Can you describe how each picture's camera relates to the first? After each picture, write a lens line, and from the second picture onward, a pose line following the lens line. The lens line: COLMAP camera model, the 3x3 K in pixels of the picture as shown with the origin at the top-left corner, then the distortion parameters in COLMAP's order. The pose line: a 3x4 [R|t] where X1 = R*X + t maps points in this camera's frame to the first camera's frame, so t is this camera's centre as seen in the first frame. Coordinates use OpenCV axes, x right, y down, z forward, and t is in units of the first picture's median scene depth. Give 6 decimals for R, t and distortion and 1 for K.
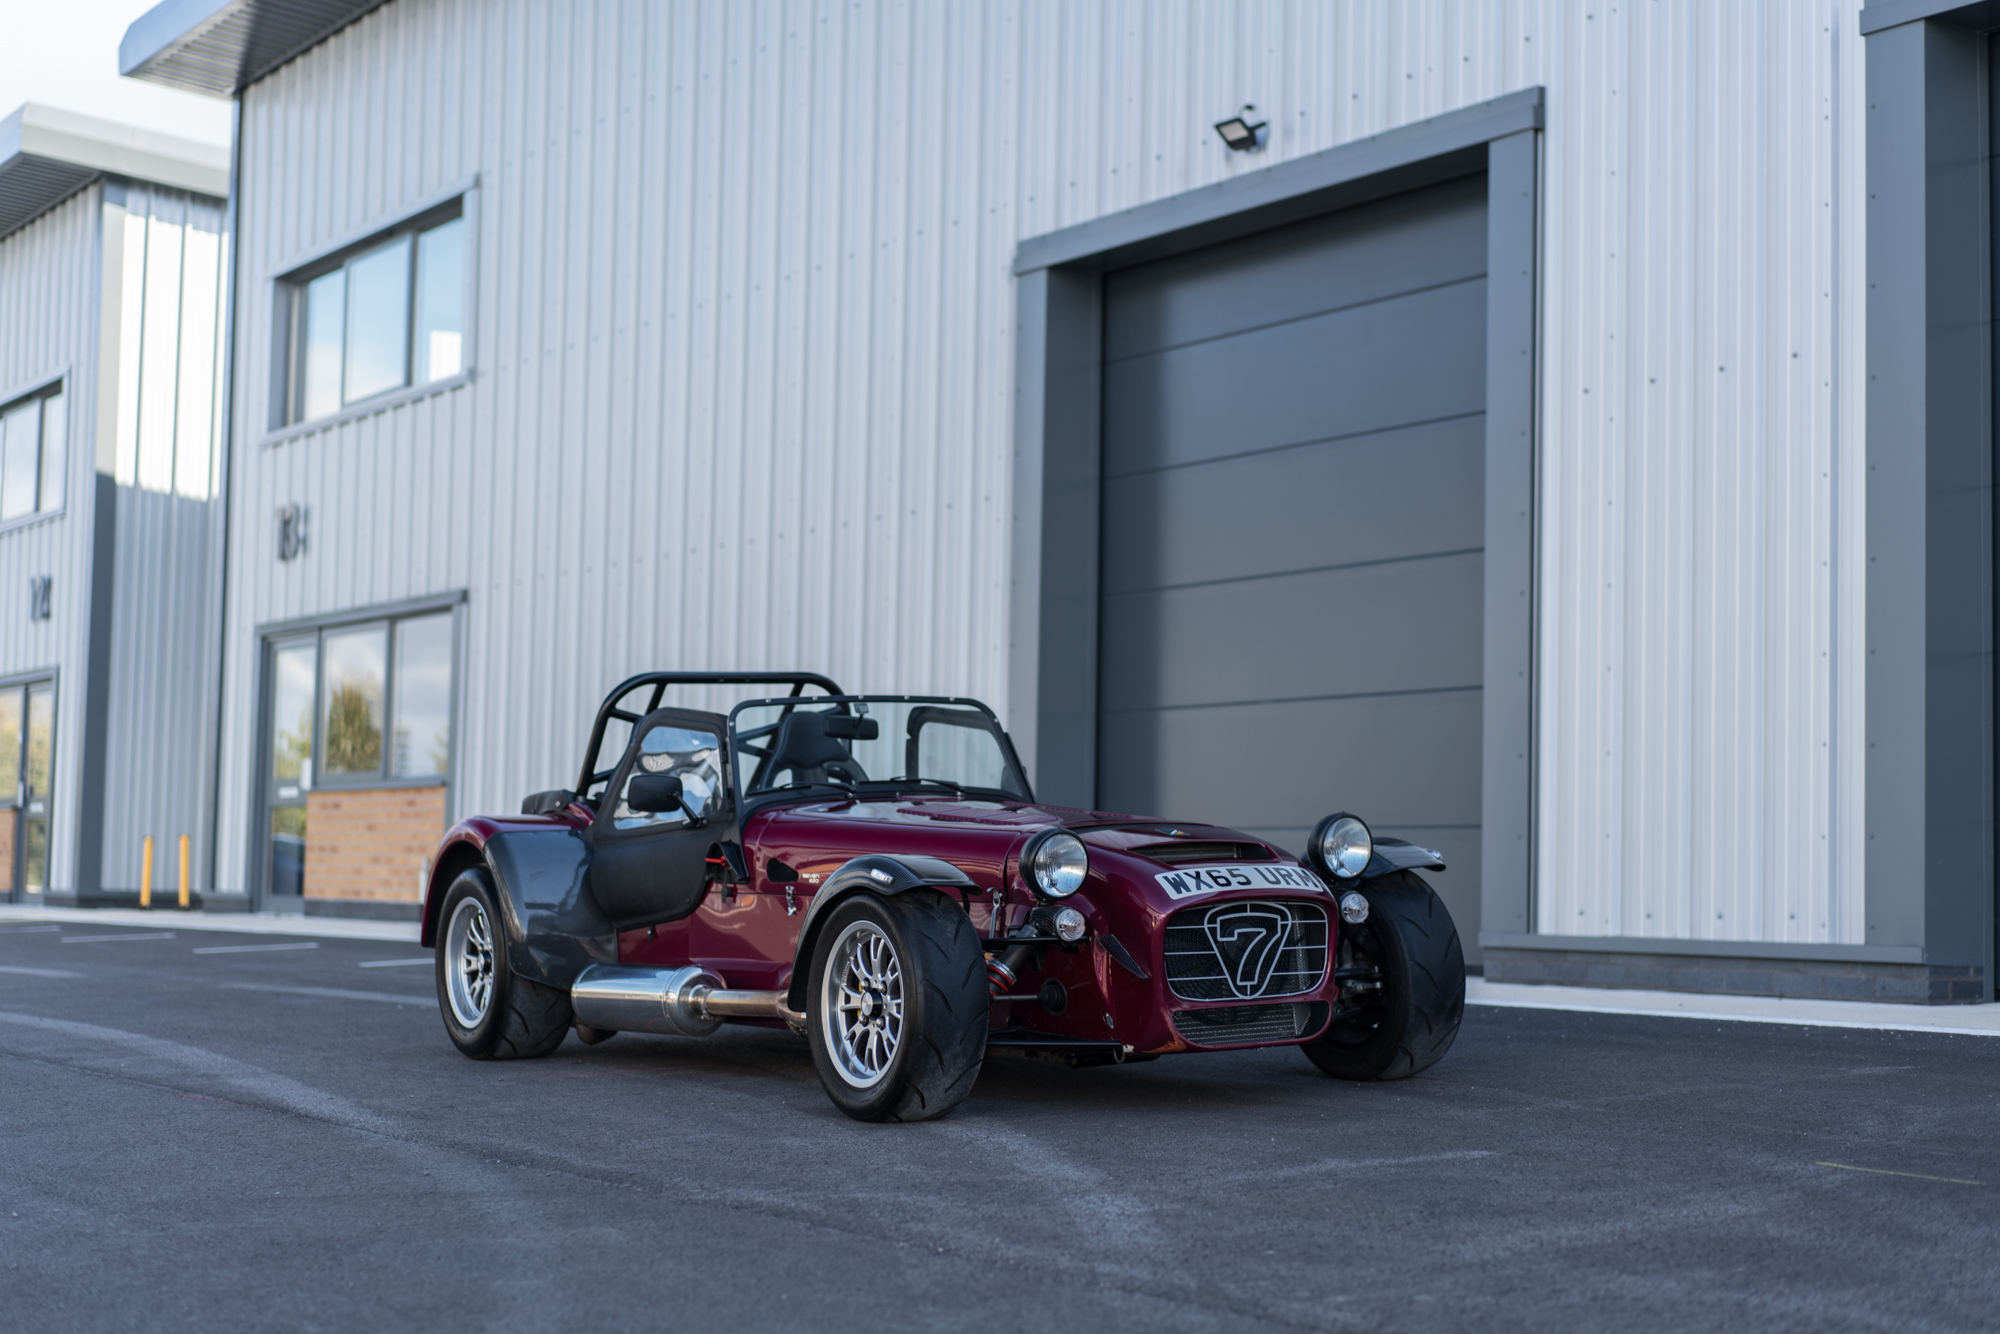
lens RADIAL K [[3083.2, 0, 1000.0], [0, 3083.2, 667.0], [0, 0, 1]] dist [0.009614, -0.124189]
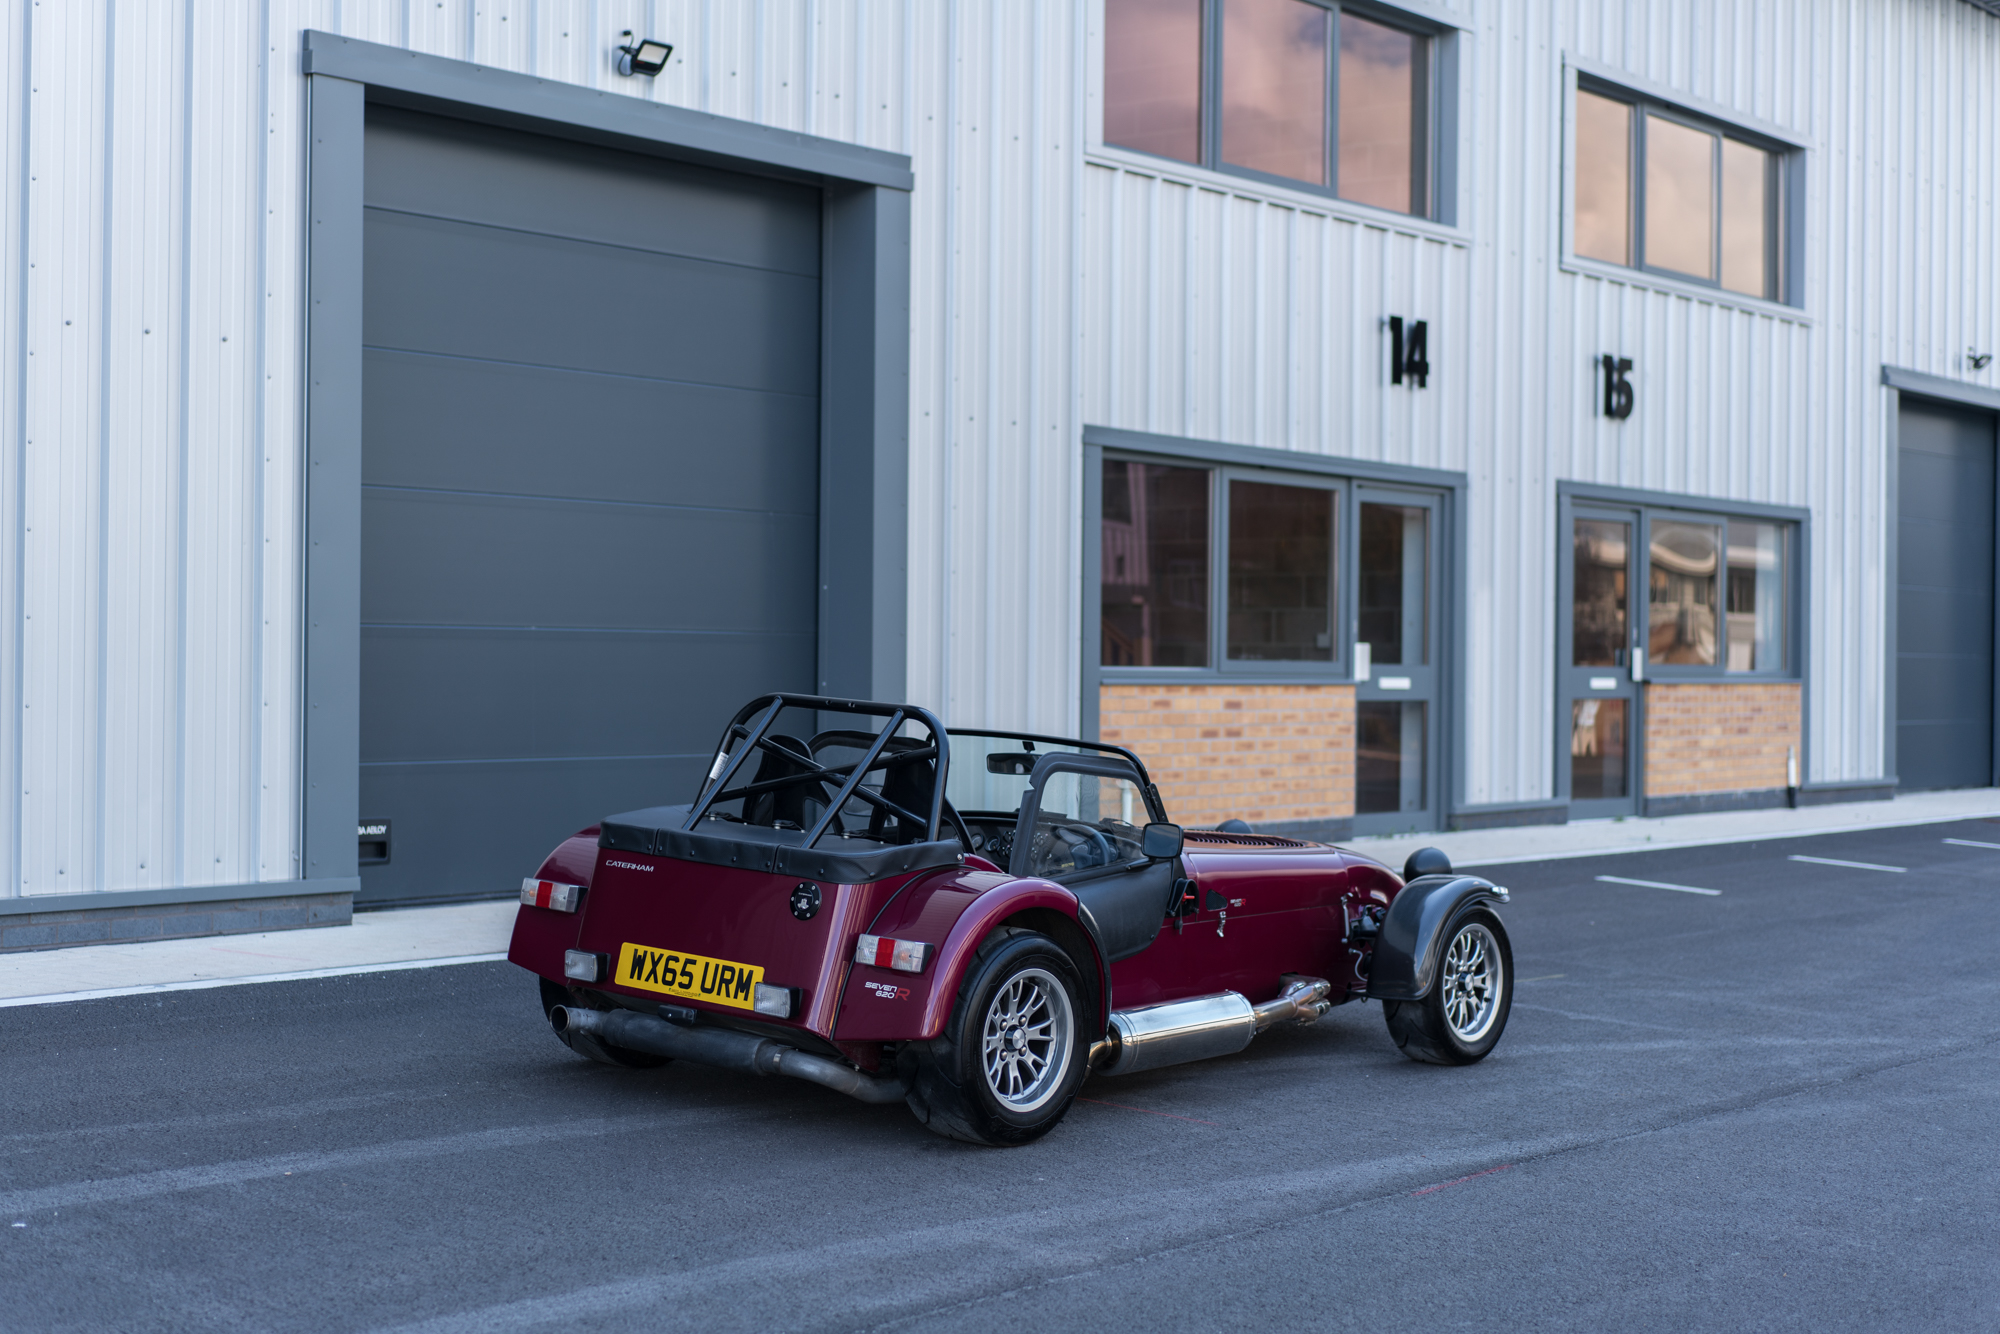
lens RADIAL K [[3066.8, 0, 999.7], [0, 3066.8, 661.6], [0, 0, 1]] dist [0.007344, -0.169015]
pose [[-0.325226, -0.025525, 0.945292, -0.963435], [-0.086325, 0.996263, -0.002799, -0.011011], [-0.941688, -0.082512, -0.326214, 1.240095]]
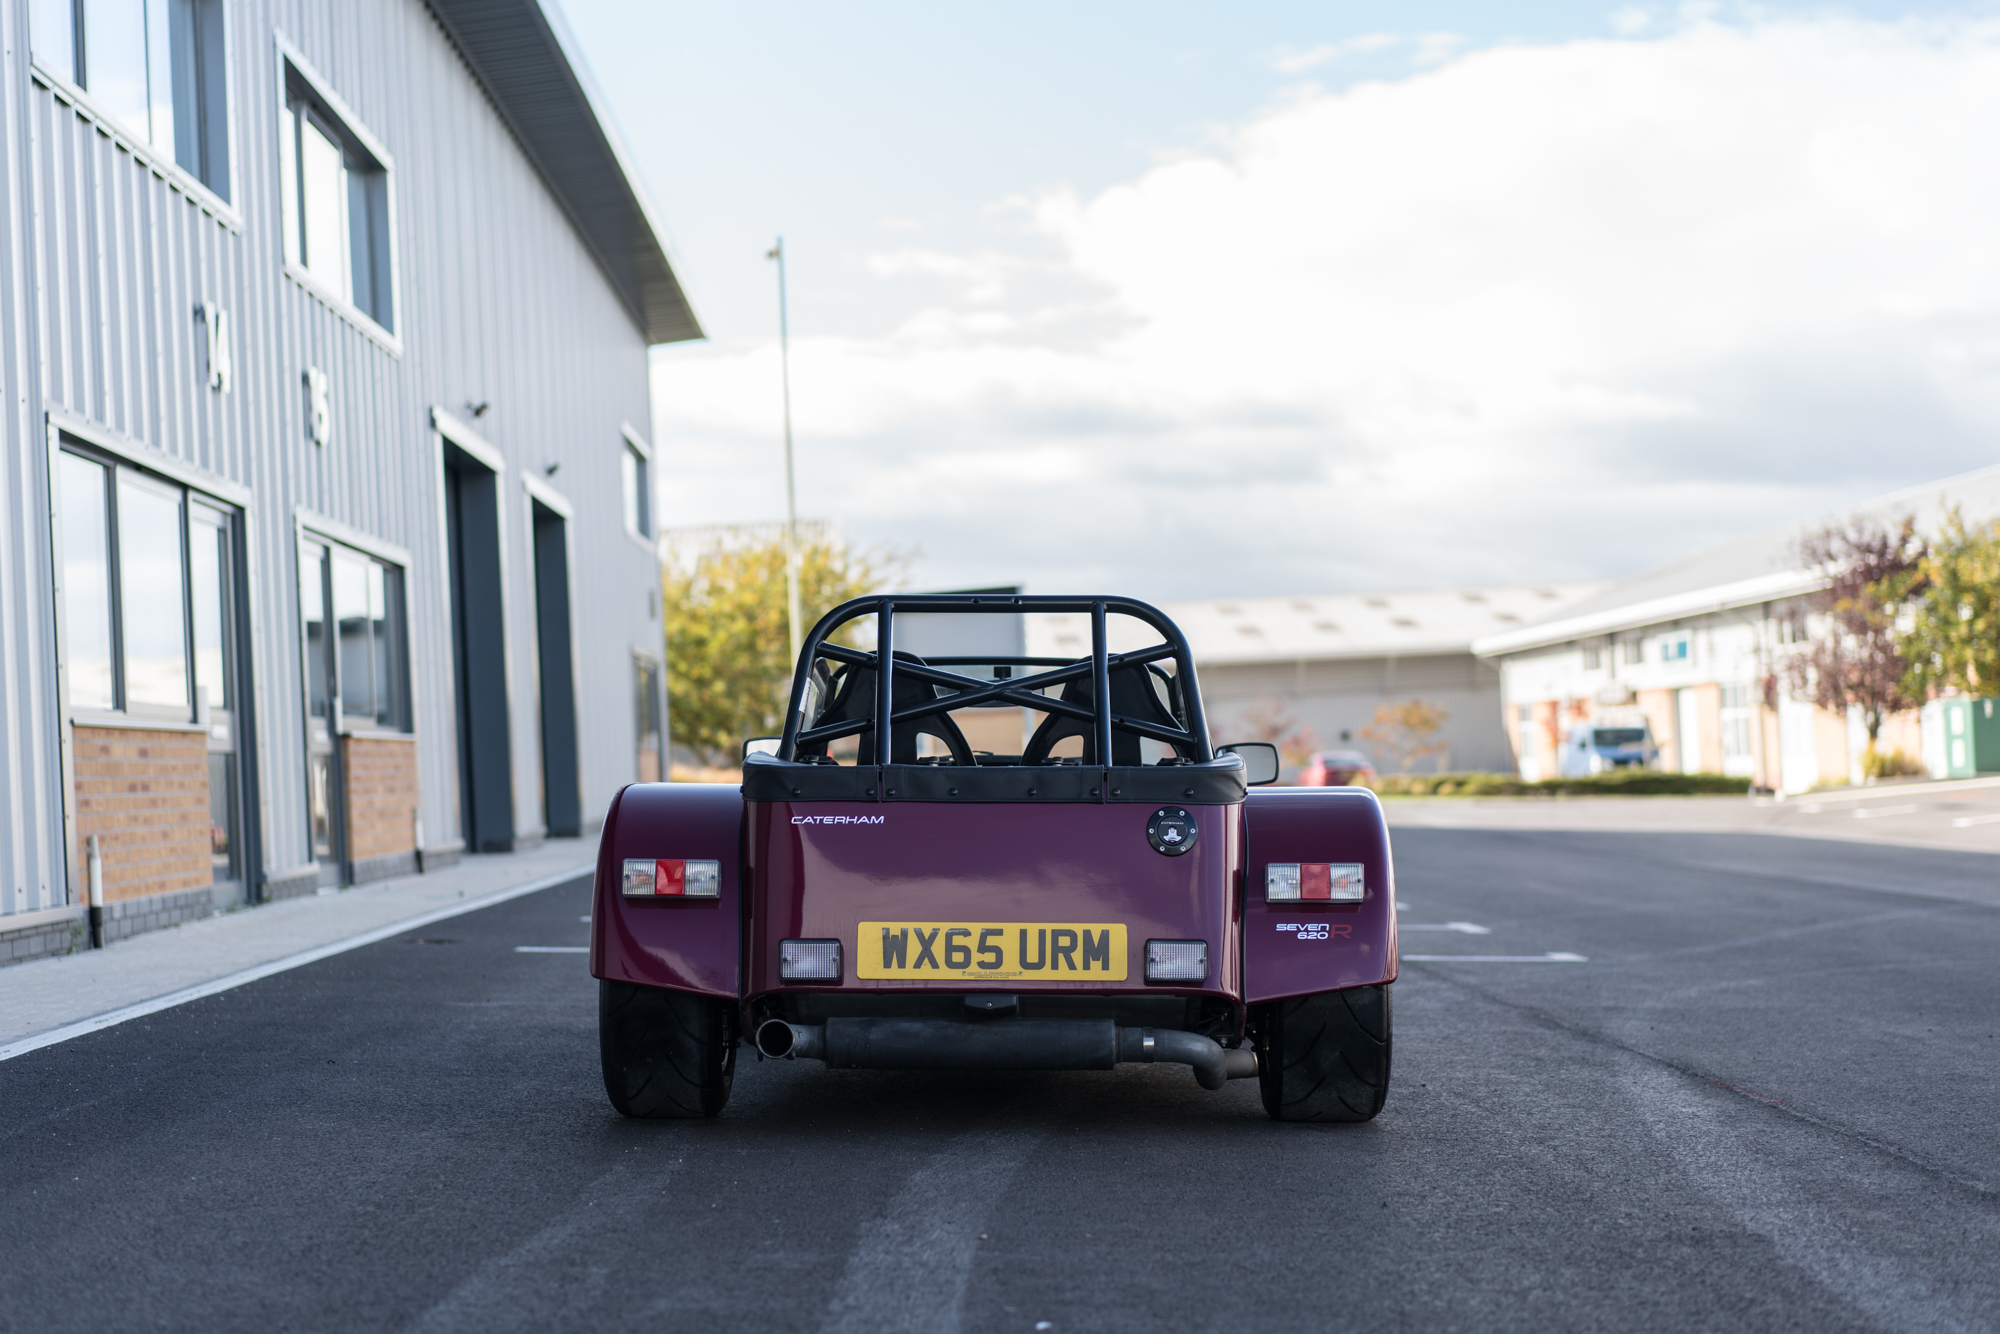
lens RADIAL K [[3138.2, 0, 1000.0], [0, 3138.2, 667.0], [0, 0, 1]] dist [0.005261, -0.136774]
pose [[-0.851096, 0.037806, 0.523647, -0.466145], [-0.005632, 0.996689, -0.081111, 0.076828], [-0.524980, -0.071982, -0.848065, 1.598430]]
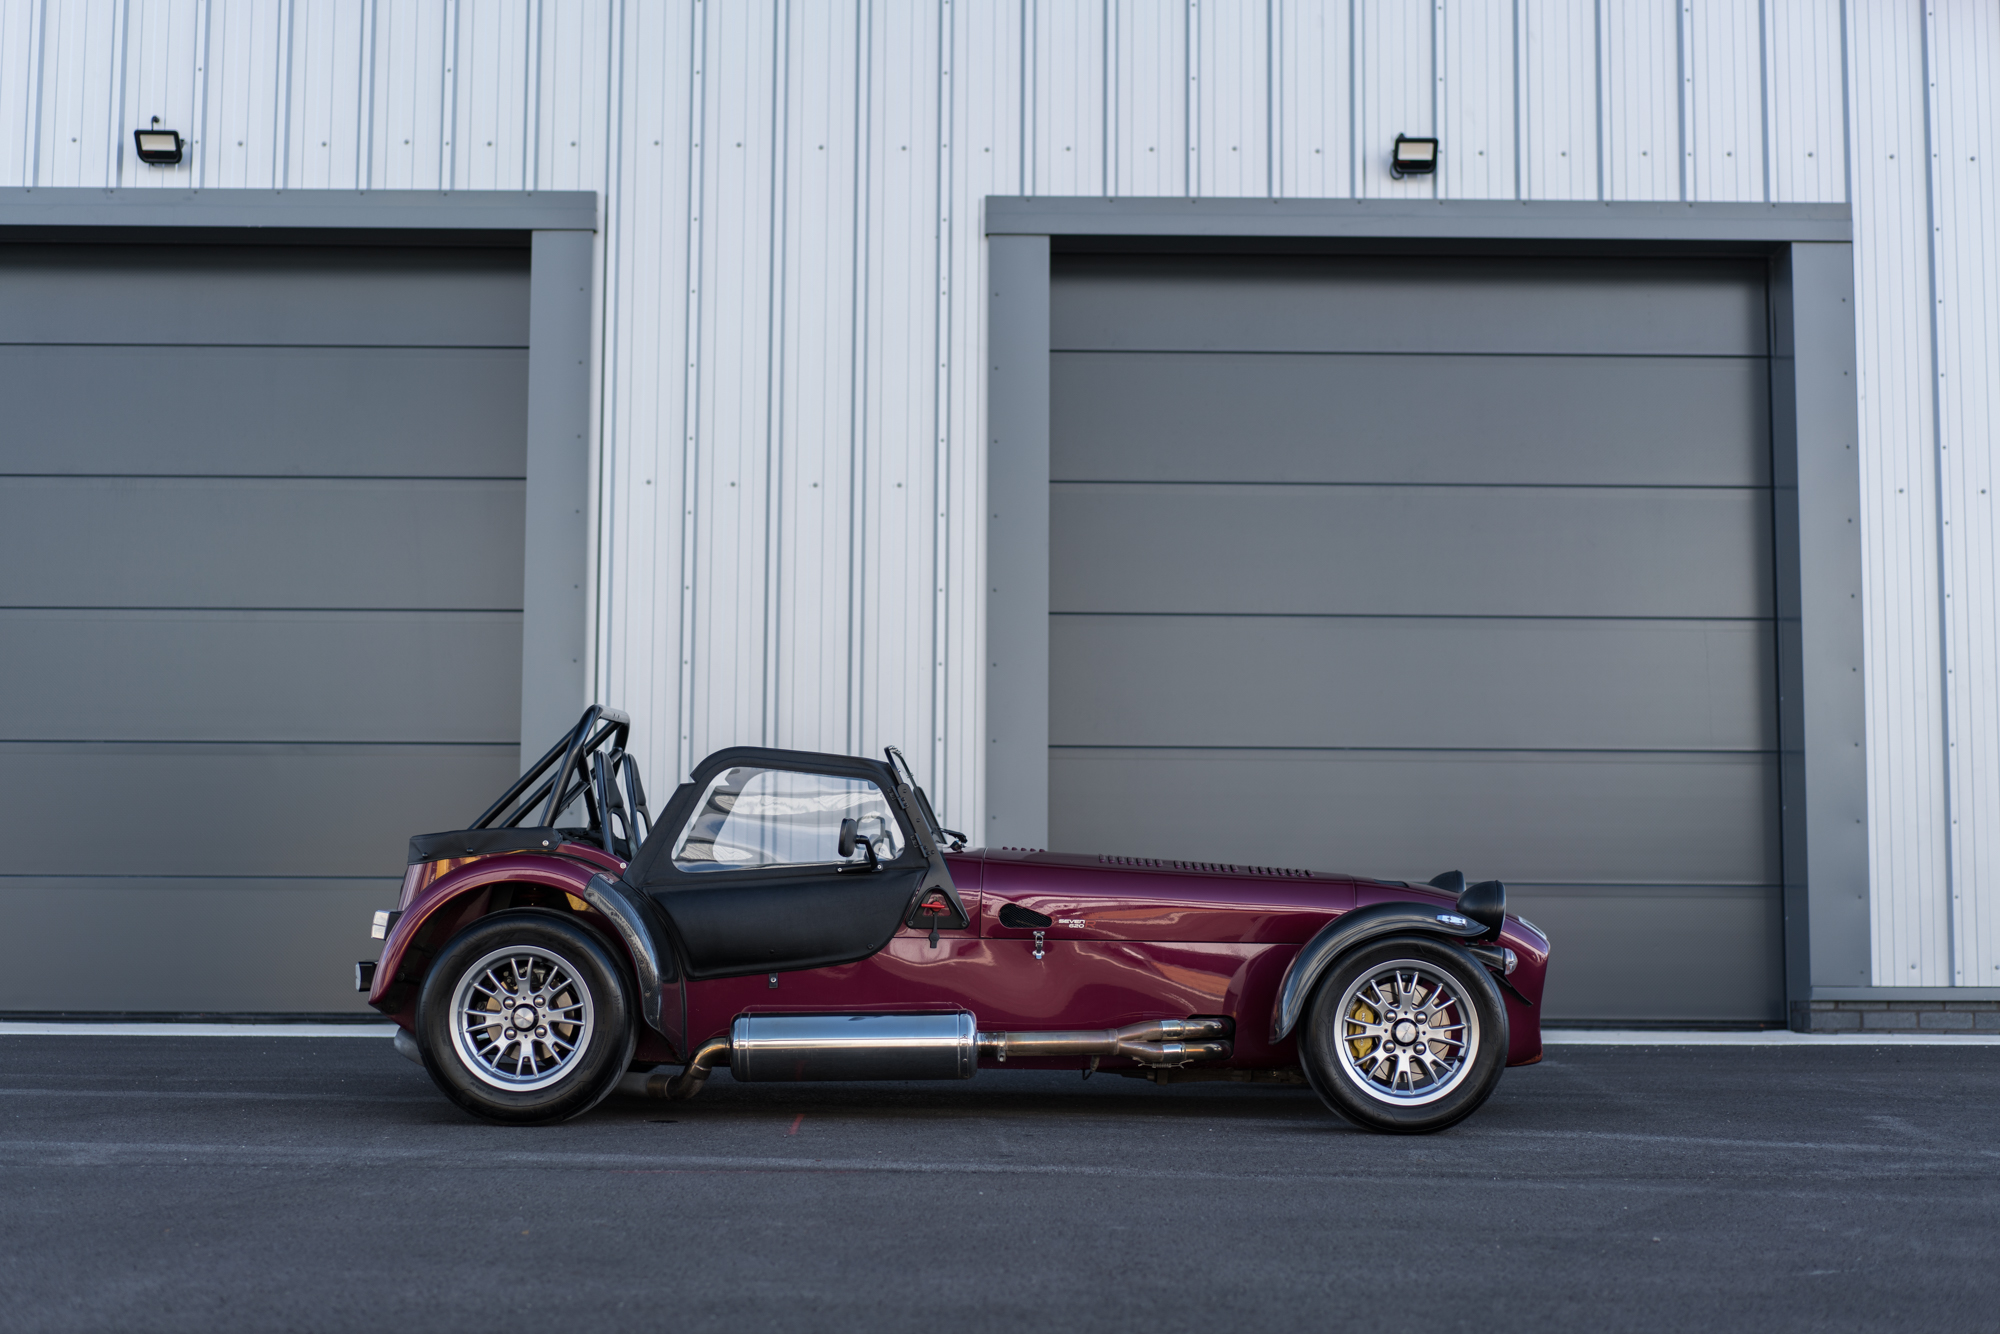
lens RADIAL K [[3084.3, 0, 997.3], [0, 3084.3, 657.3], [0, 0, 1]] dist [0.012211, -0.152087]
pose [[0.533038, 0.074749, 0.842783, -0.818297], [-0.056218, 0.997018, -0.052872, 0.029012], [-0.844221, -0.019197, 0.535651, 0.380750]]
